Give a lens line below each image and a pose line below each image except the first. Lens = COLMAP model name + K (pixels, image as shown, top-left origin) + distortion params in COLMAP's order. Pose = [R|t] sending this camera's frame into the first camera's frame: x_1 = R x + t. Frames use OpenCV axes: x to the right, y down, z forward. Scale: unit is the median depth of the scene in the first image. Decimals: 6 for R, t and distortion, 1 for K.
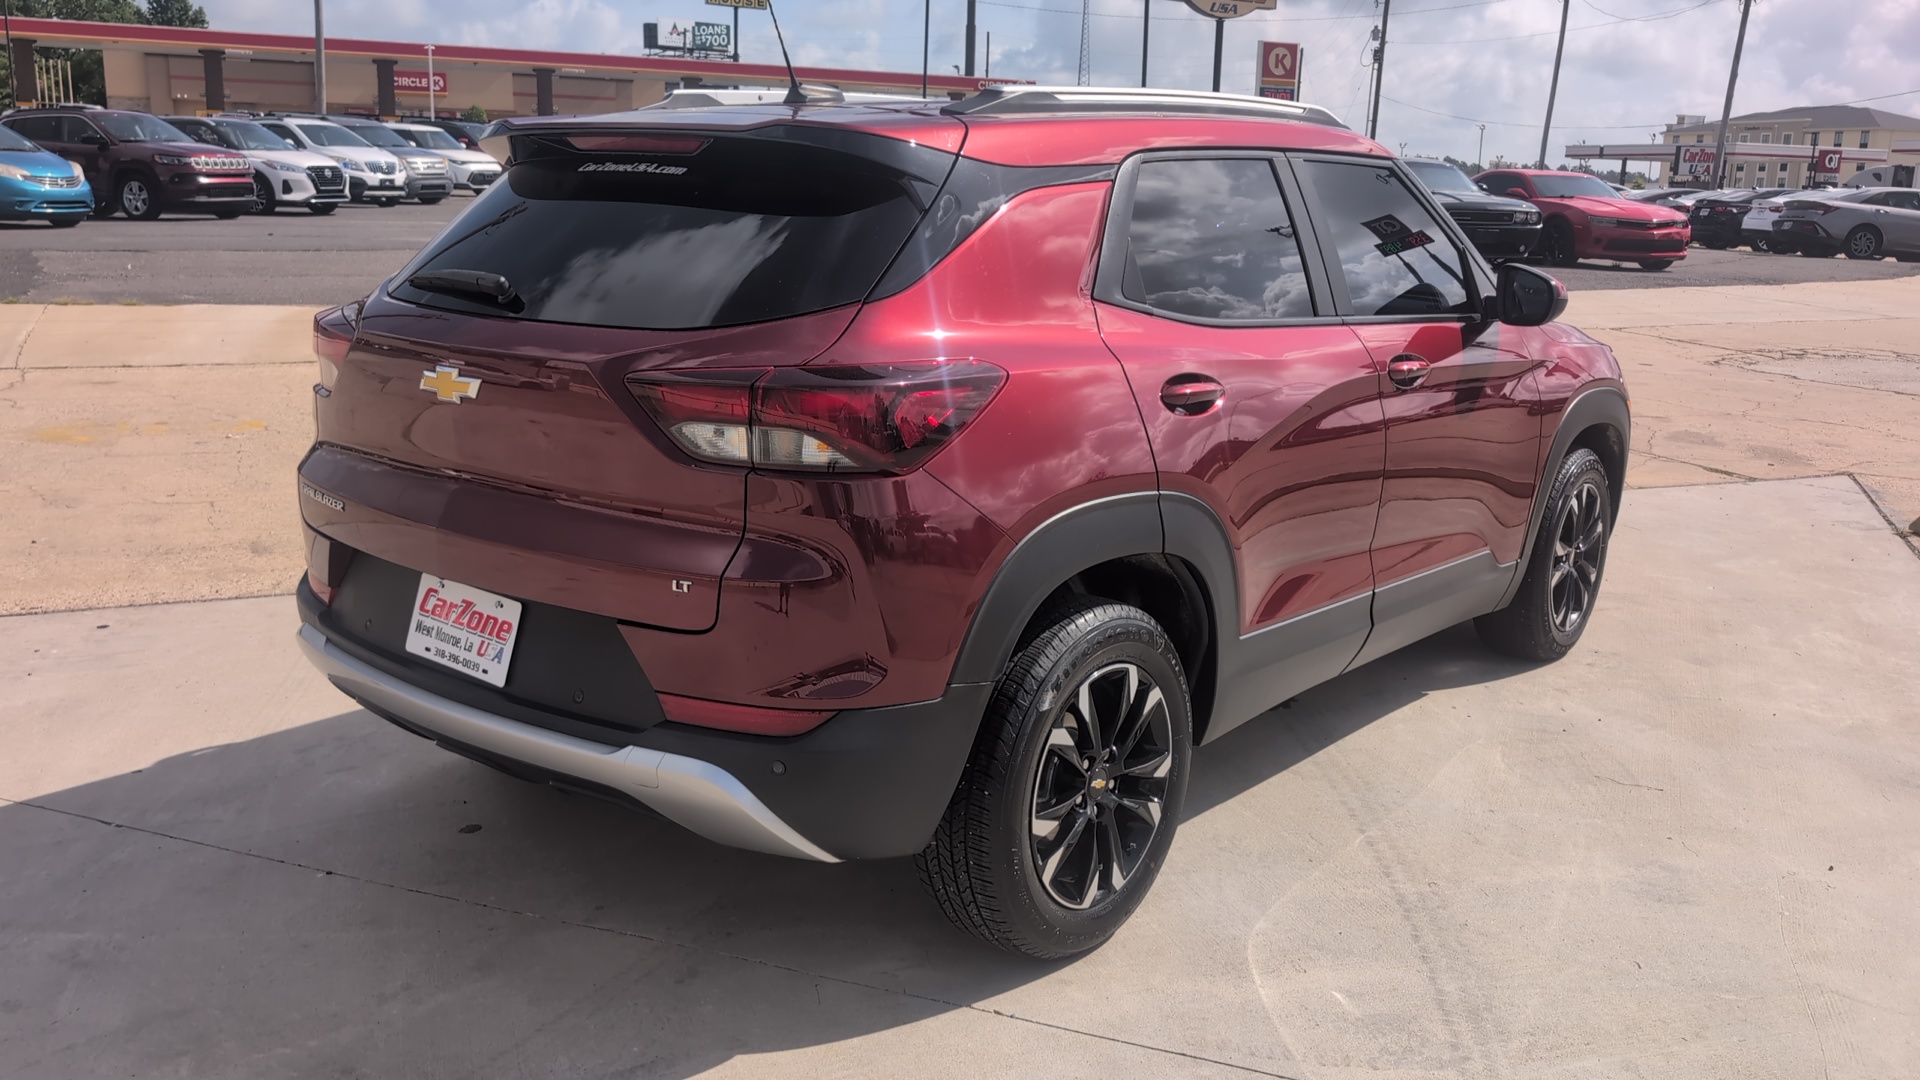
lens RADIAL K [[1621.2, 0, 972.0], [0, 1621.2, 507.6], [0, 0, 1]] dist [0.002218, -0.007425]
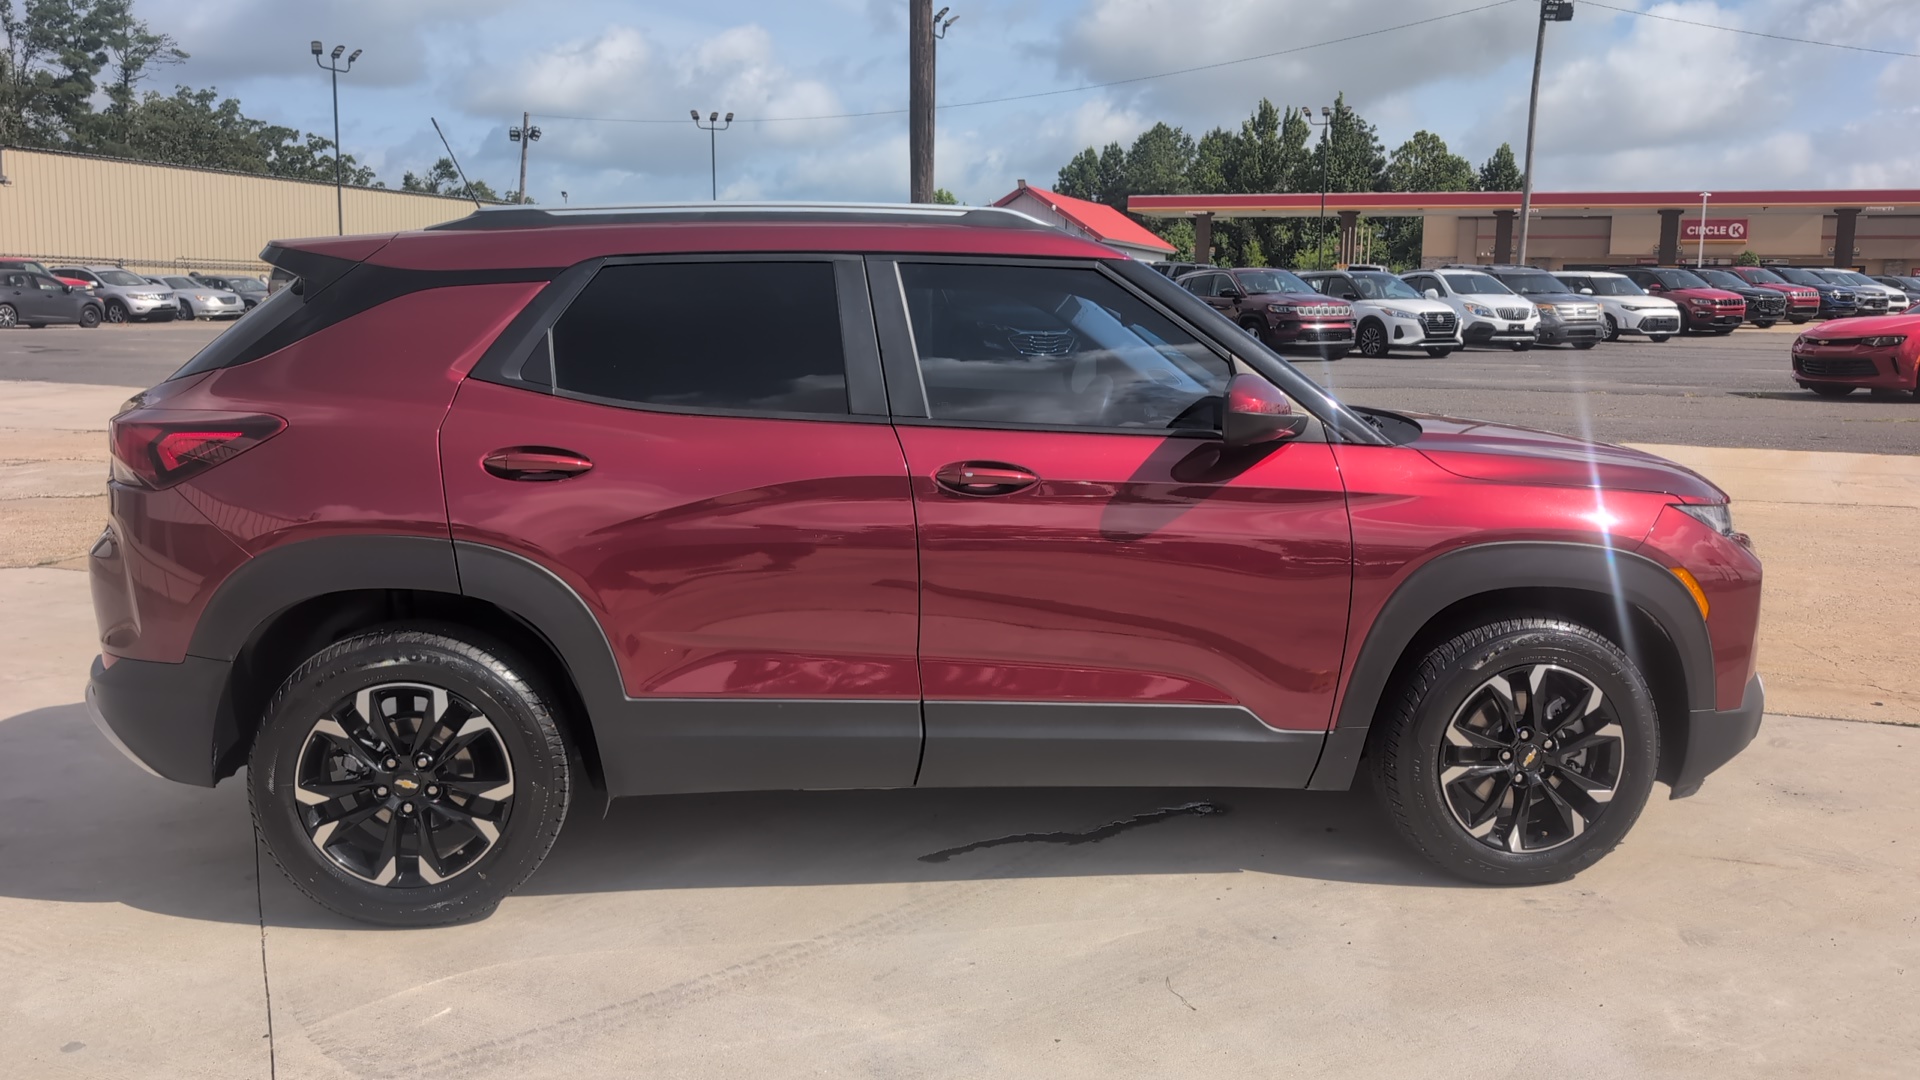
lens RADIAL K [[1597.6, 0, 960.0], [0, 1597.6, 540.0], [0, 0, 1]] dist [0.029557, -0.046326]
pose [[0.709352, 0.083829, -0.699851, 0.125550], [-0.132697, 0.991031, -0.015792, -0.004252], [0.692251, 0.104070, 0.714114, 0.046467]]
